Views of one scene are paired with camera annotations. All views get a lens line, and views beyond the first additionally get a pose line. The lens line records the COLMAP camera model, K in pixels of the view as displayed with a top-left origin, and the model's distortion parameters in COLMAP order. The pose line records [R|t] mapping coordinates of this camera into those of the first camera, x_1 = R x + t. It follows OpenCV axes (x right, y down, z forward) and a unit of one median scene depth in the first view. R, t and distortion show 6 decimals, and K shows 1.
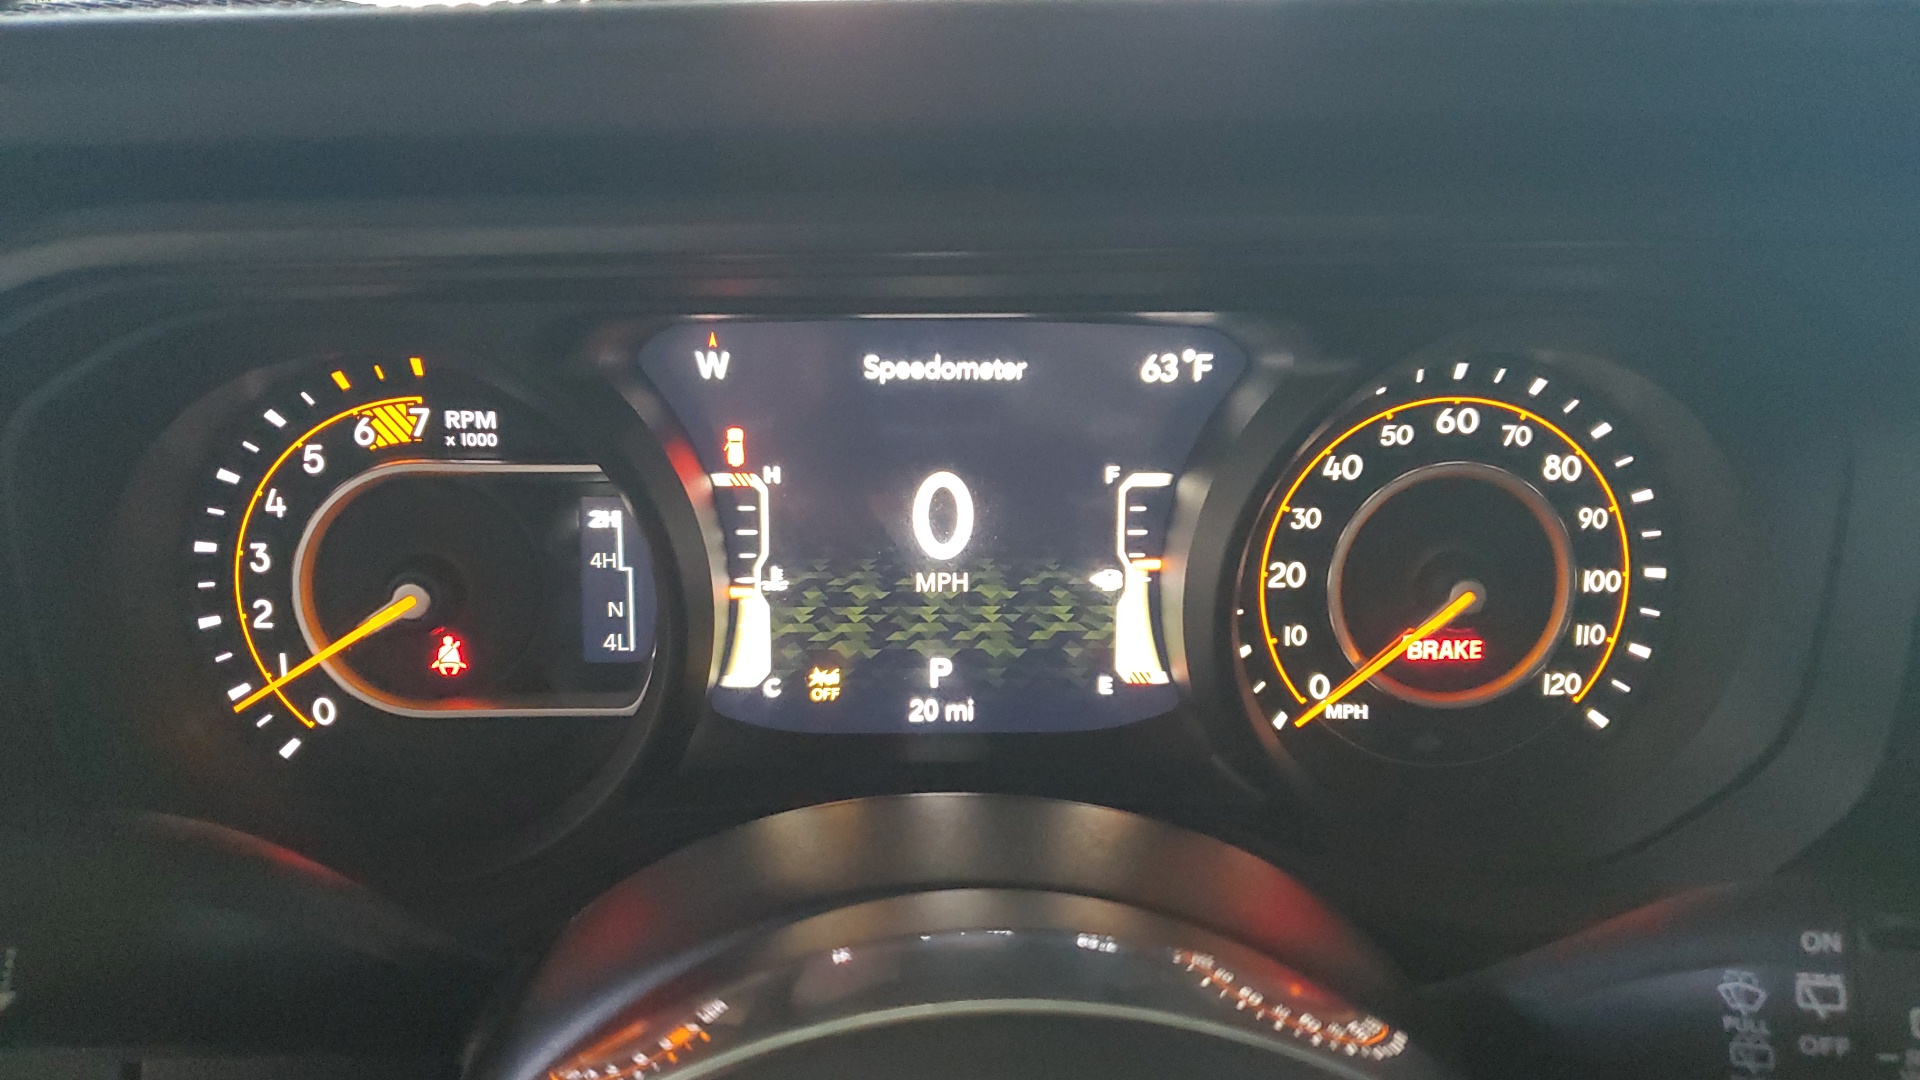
lens RADIAL K [[1438.9, 0, 960.0], [0, 1438.9, 540.0], [0, 0, 1]] dist [0.208526, -0.489186]
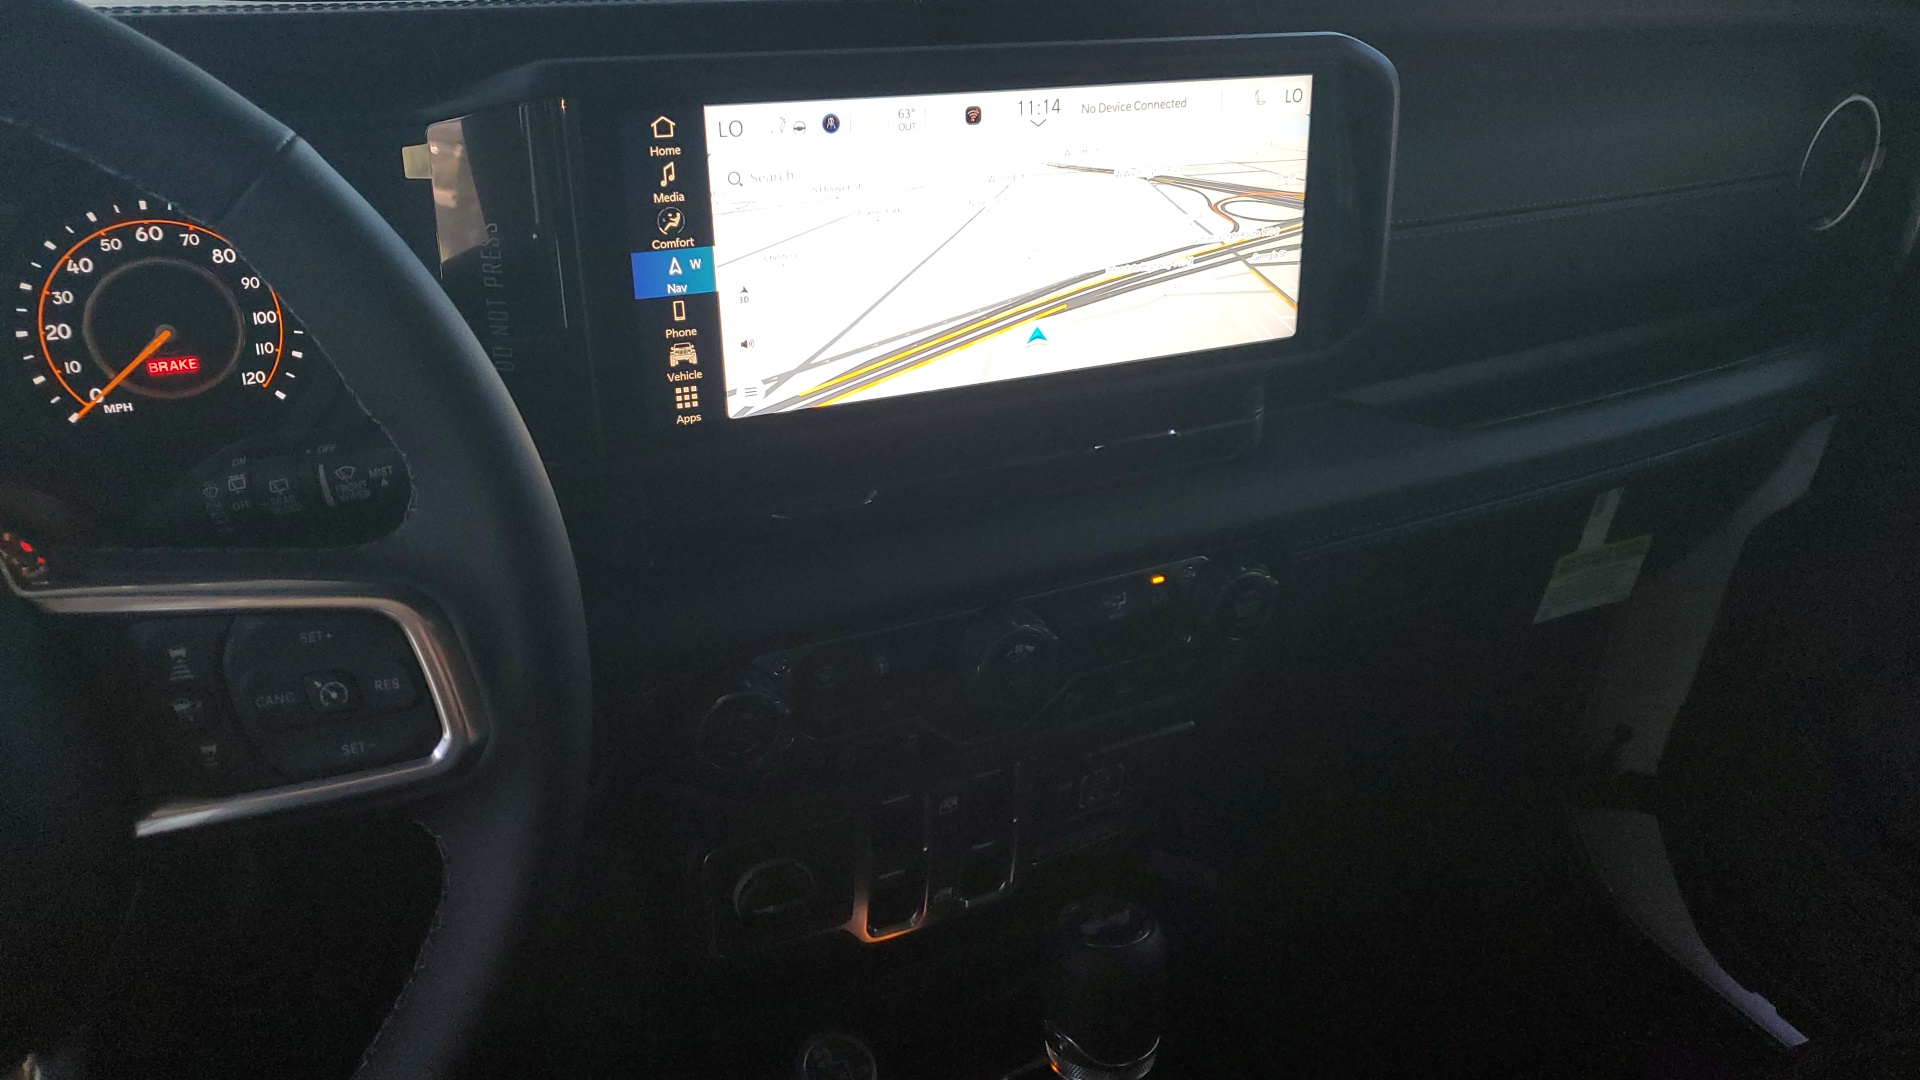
lens RADIAL K [[1511.4, 0, 960.0], [0, 1511.4, 540.0], [0, 0, 1]] dist [0.039225, -0.032647]
pose [[0.915014, -0.158303, 0.371066, 0.492447], [0.111793, 0.983271, 0.143808, 0.125656], [-0.387624, -0.090103, 0.917403, -1.090719]]
